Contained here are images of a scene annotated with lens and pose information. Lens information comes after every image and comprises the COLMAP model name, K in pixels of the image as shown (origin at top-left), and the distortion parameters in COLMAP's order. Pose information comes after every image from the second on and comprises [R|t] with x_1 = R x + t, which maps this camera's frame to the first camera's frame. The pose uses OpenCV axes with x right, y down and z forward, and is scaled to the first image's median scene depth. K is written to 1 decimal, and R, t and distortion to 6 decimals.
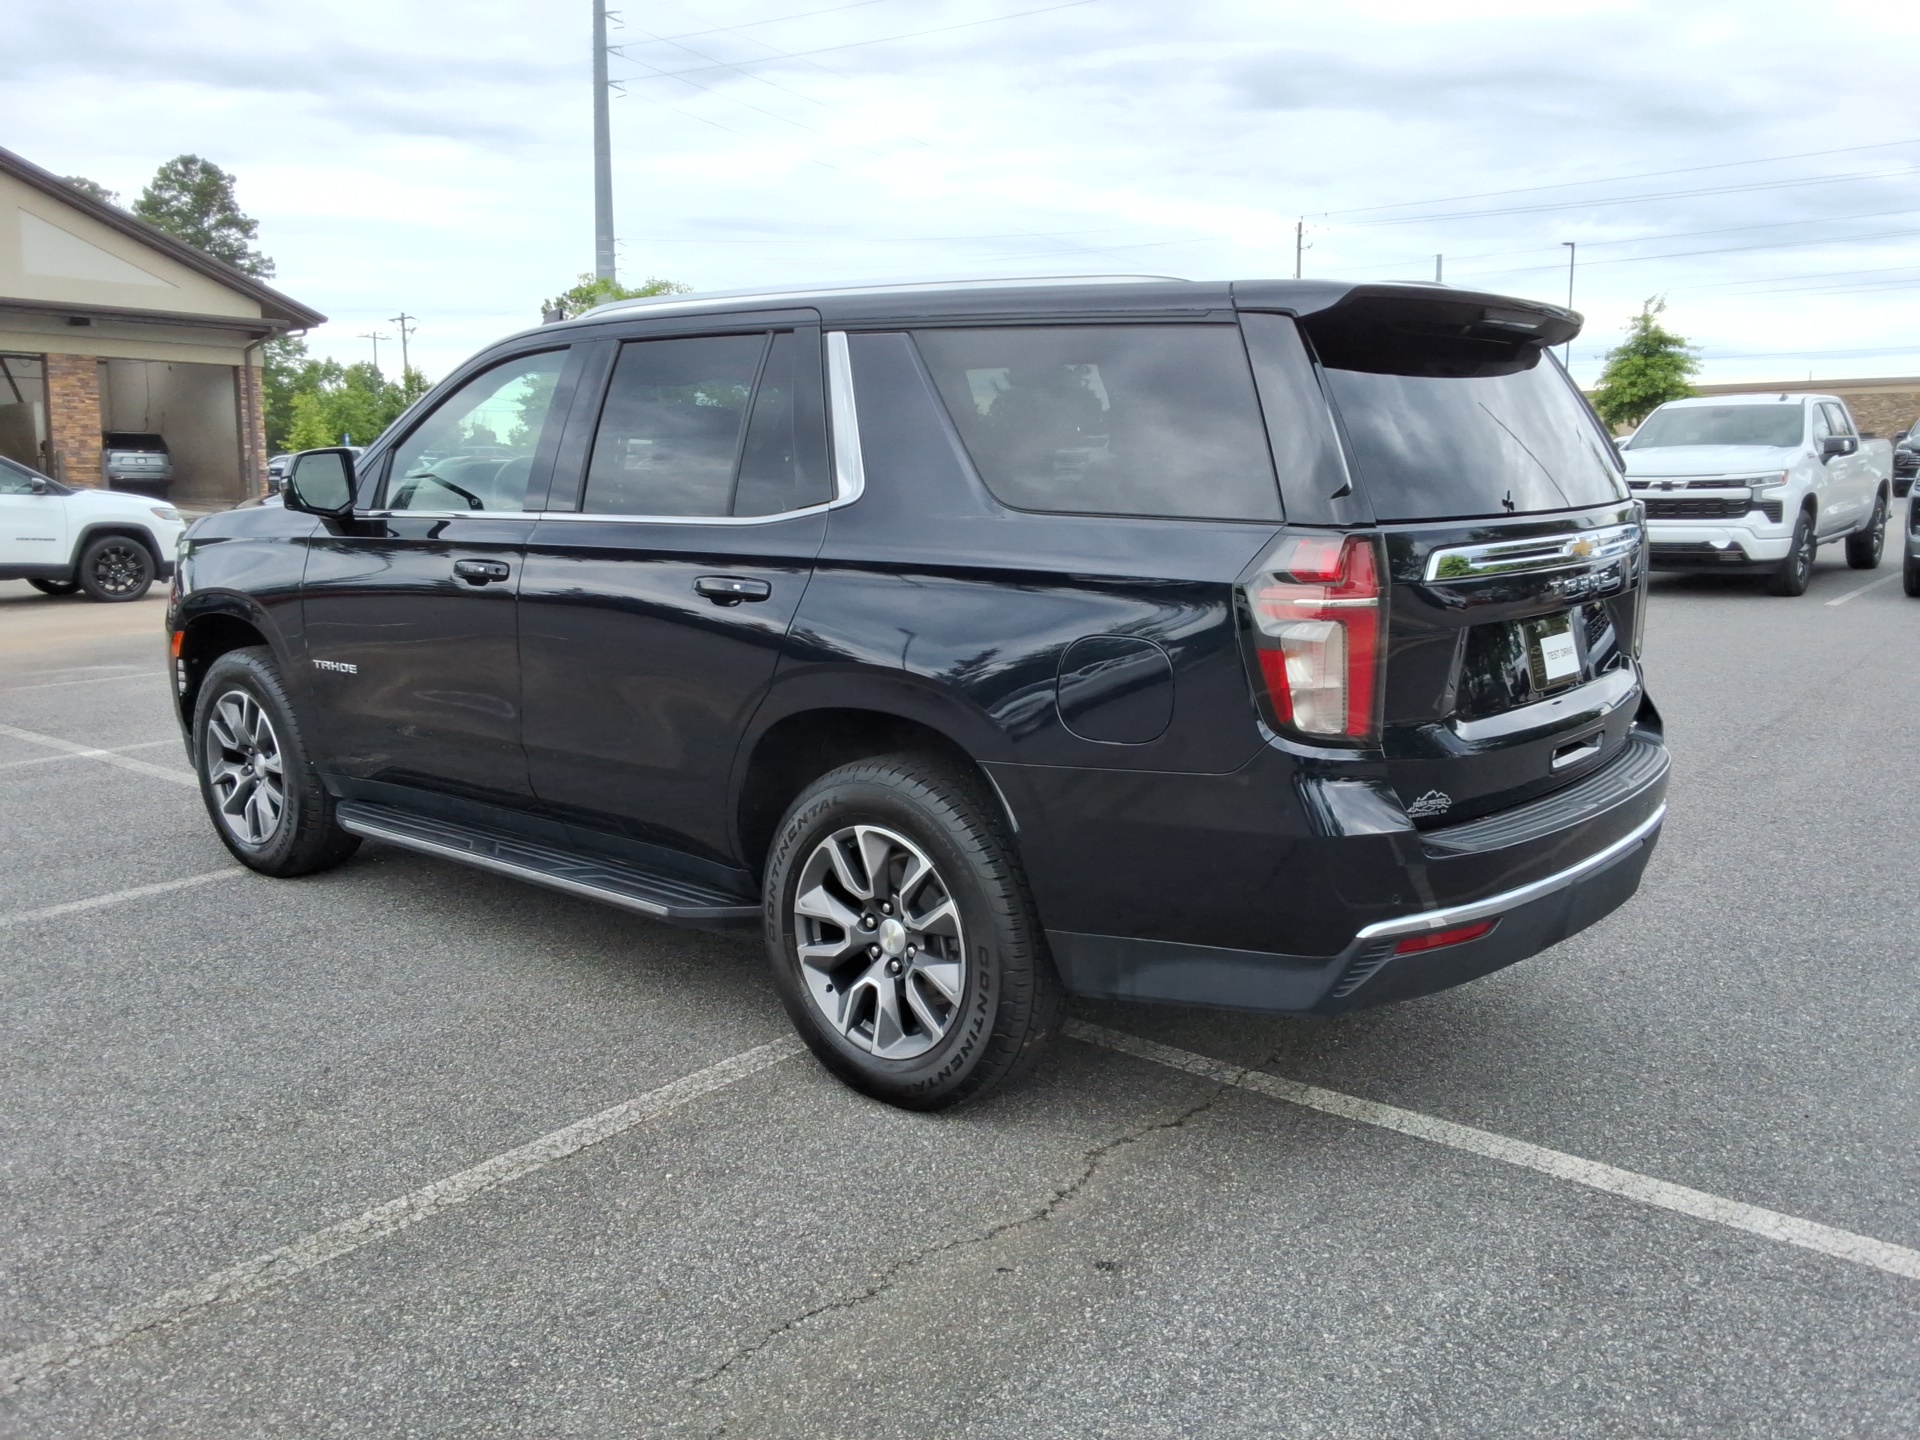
lens RADIAL K [[1535.5, 0, 971.0], [0, 1535.5, 708.2], [0, 0, 1]] dist [0.115290, -0.189857]
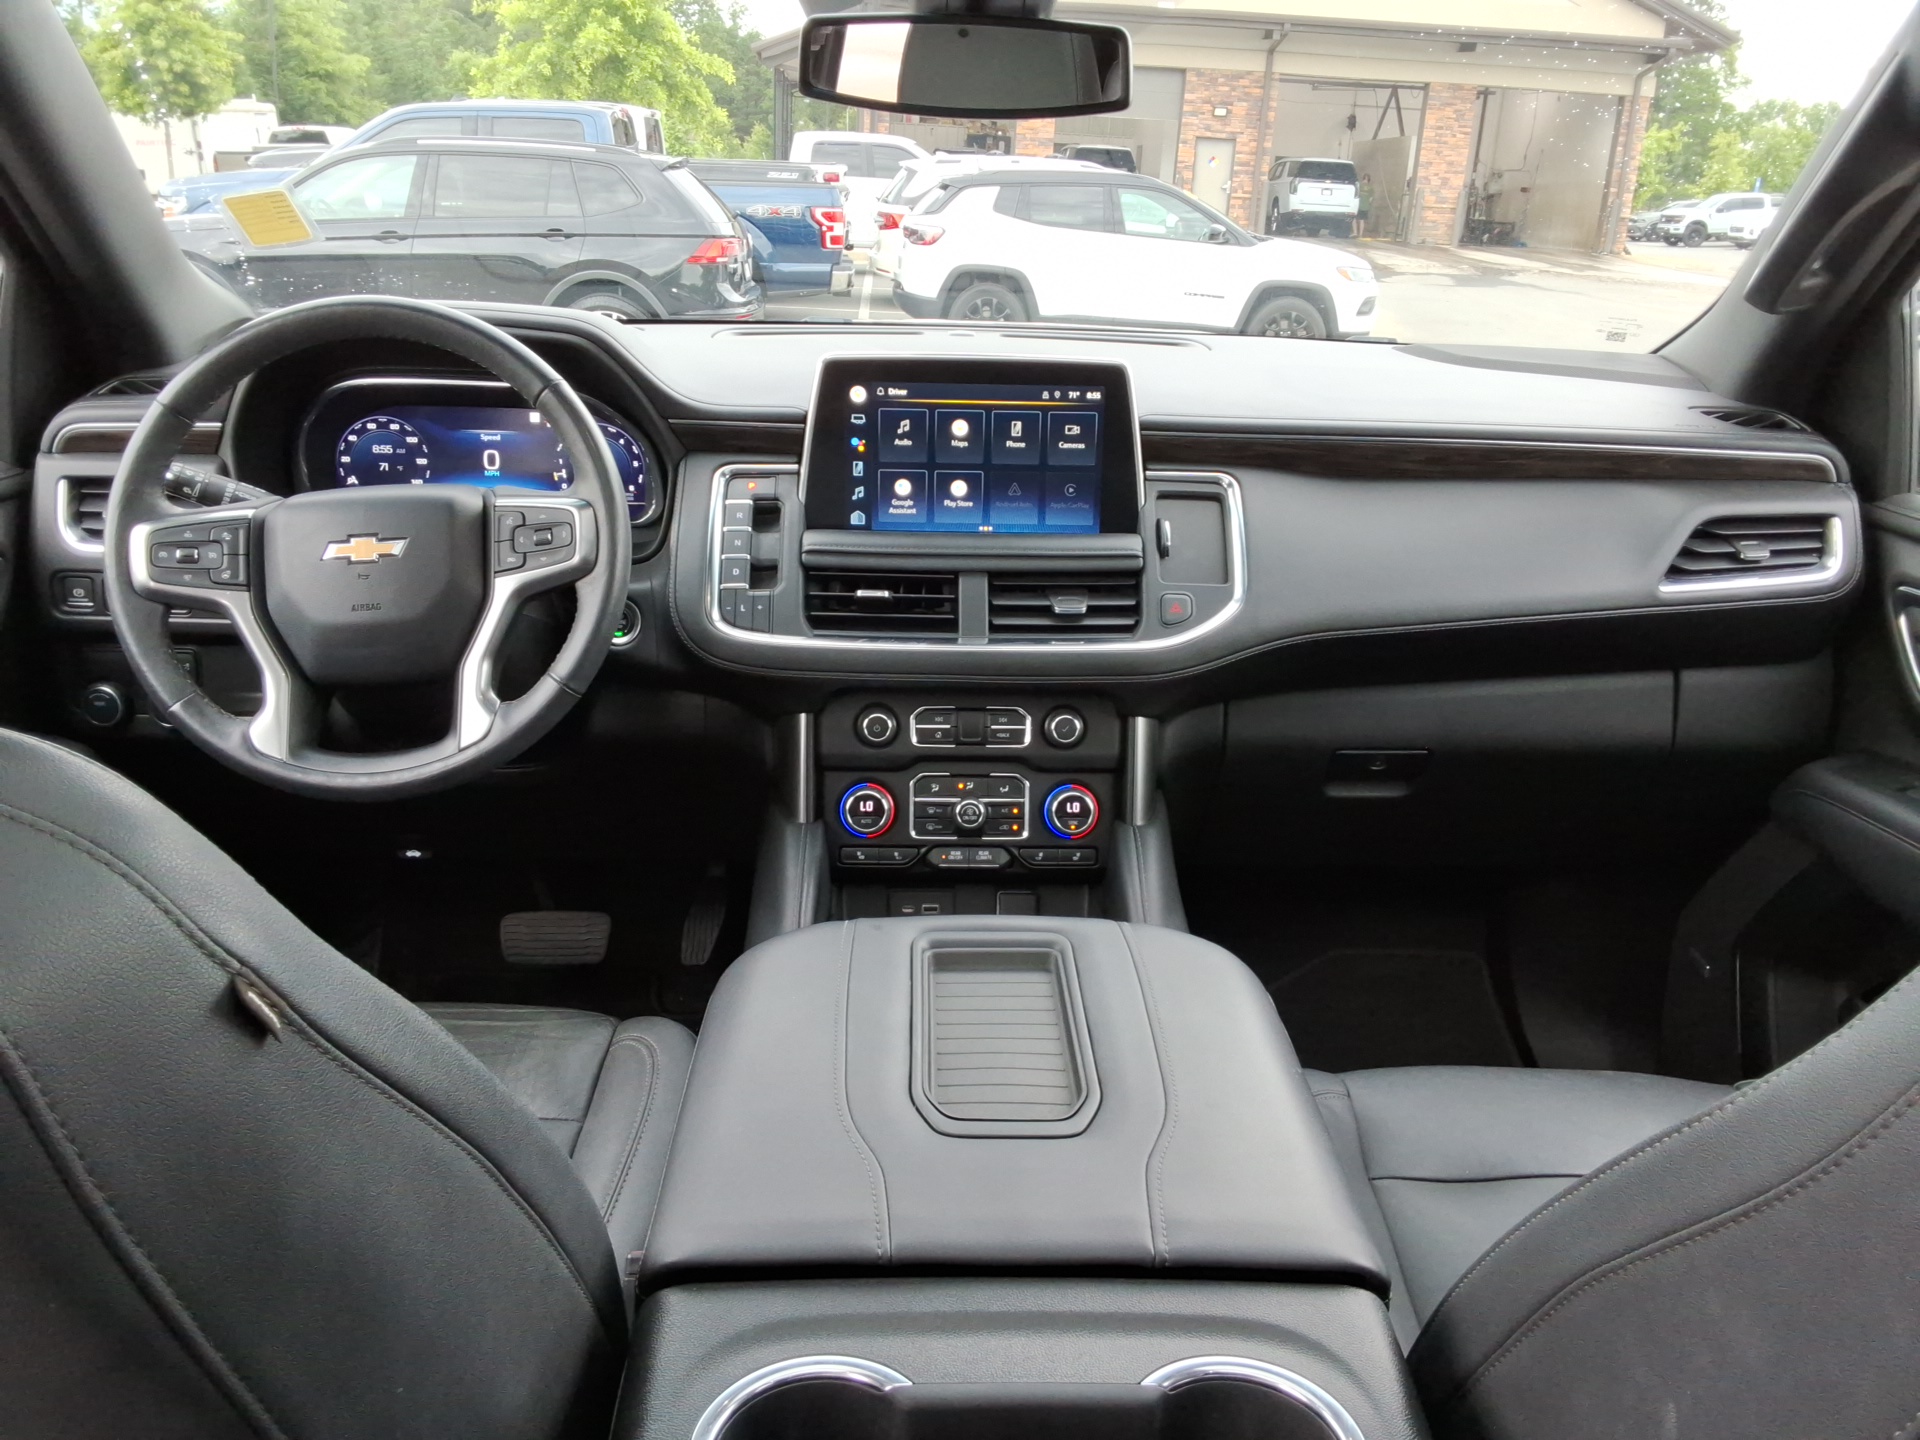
lens RADIAL K [[1535.5, 0, 980.7], [0, 1535.5, 704.3], [0, 0, 1]] dist [0.115290, -0.189857]
pose [[0.669429, 0.263616, -0.694530, -0.070272], [-0.155617, 0.963939, 0.215881, -0.215067], [0.726394, -0.036436, 0.686312, 1.184647]]
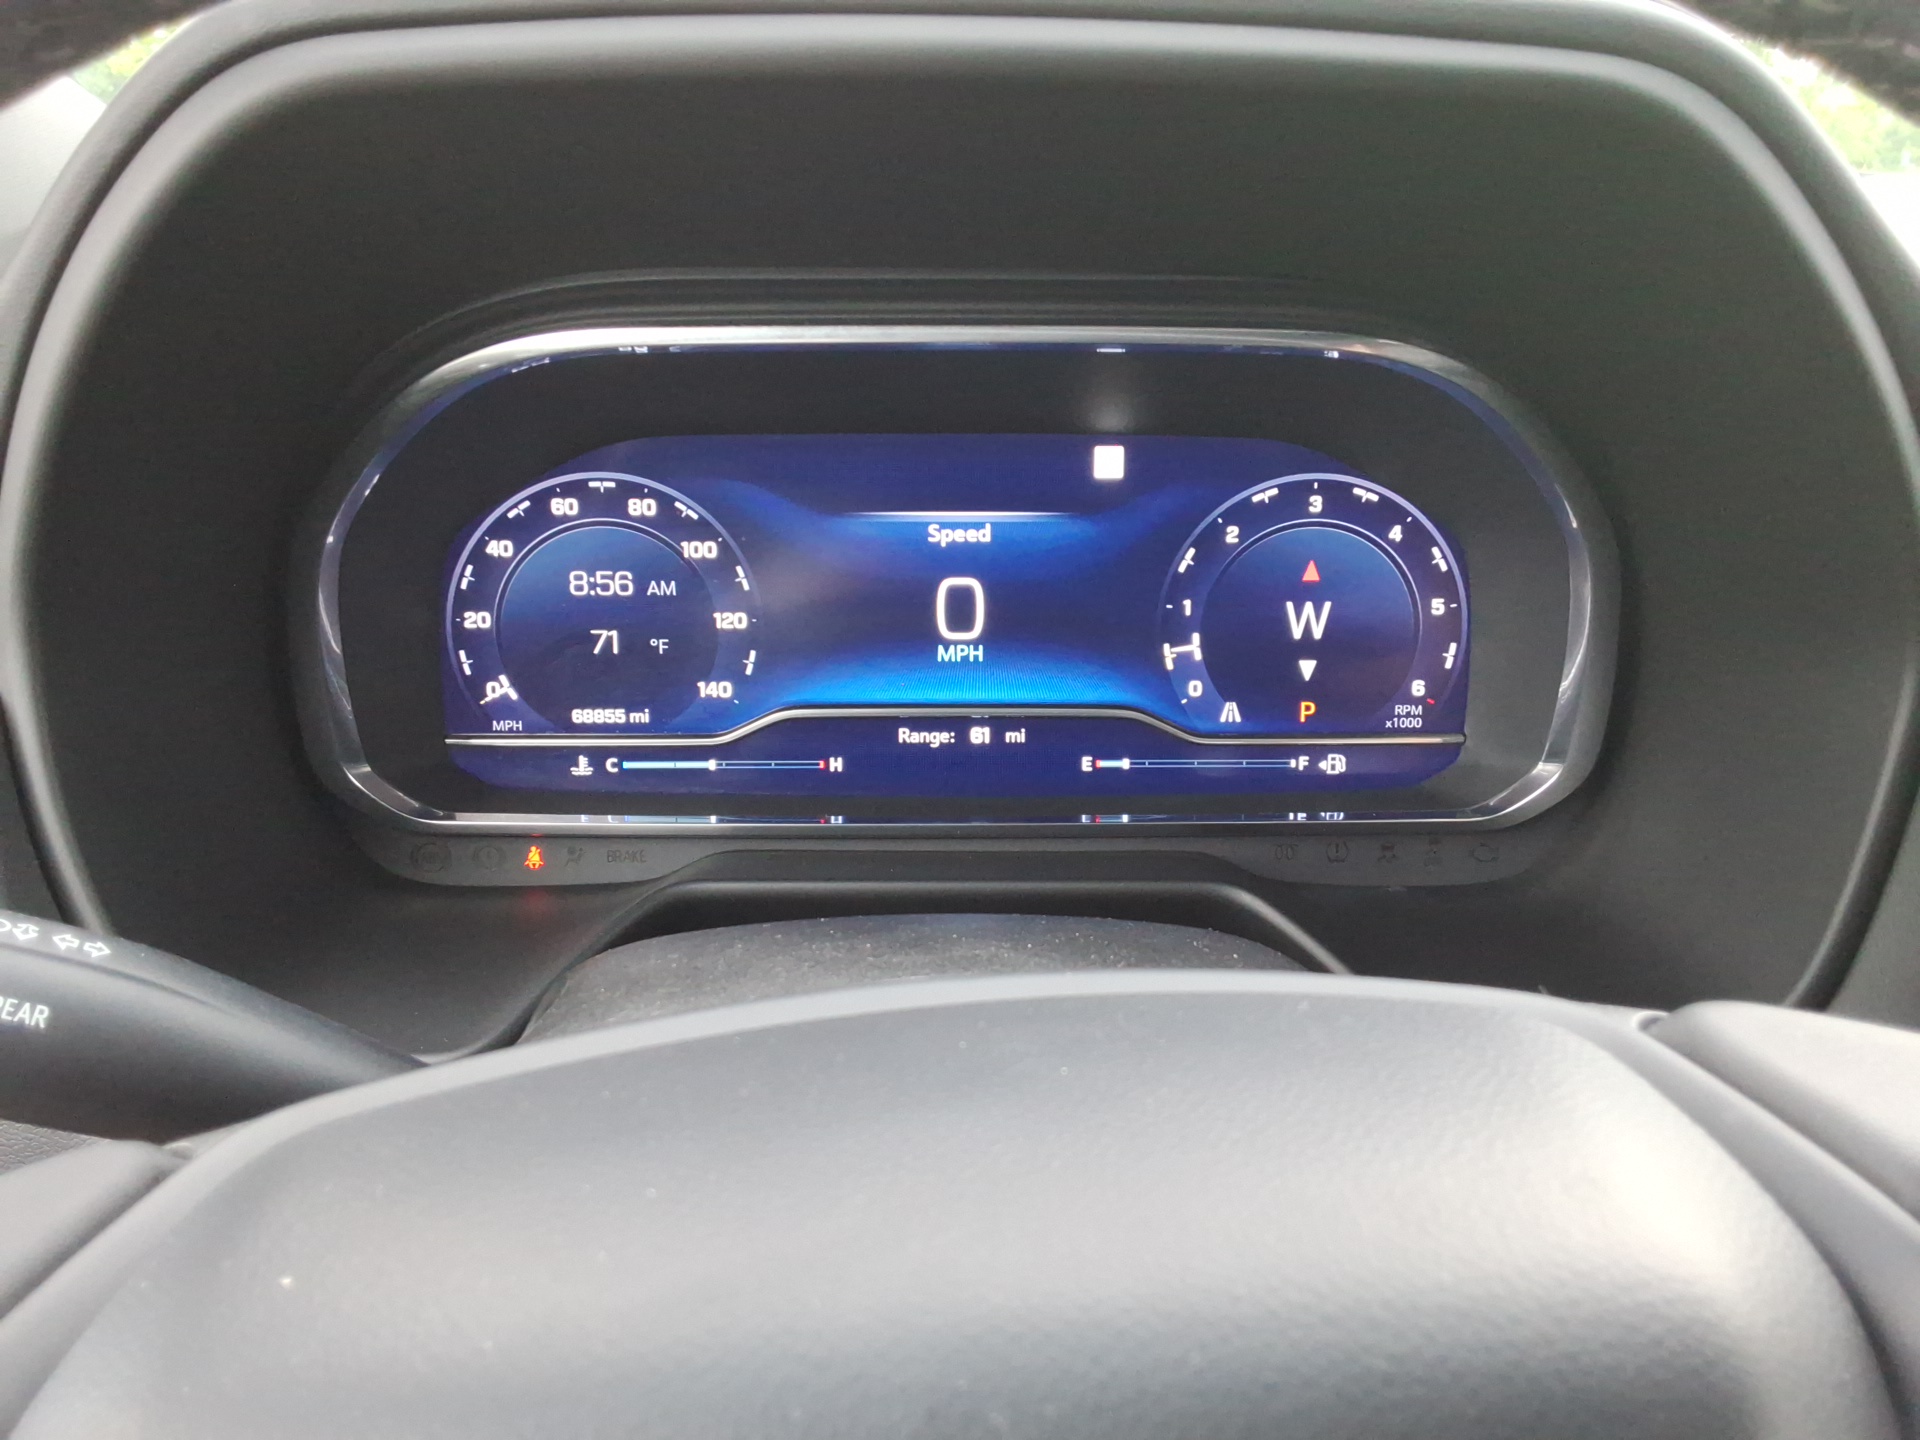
lens RADIAL K [[1535.5, 0, 969.9], [0, 1535.5, 699.5], [0, 0, 1]] dist [0.115290, -0.189857]
pose [[0.653961, 0.247553, -0.714879, -0.346586], [-0.132286, 0.967807, 0.214125, -0.189768], [0.744873, -0.045461, 0.665656, 1.286099]]
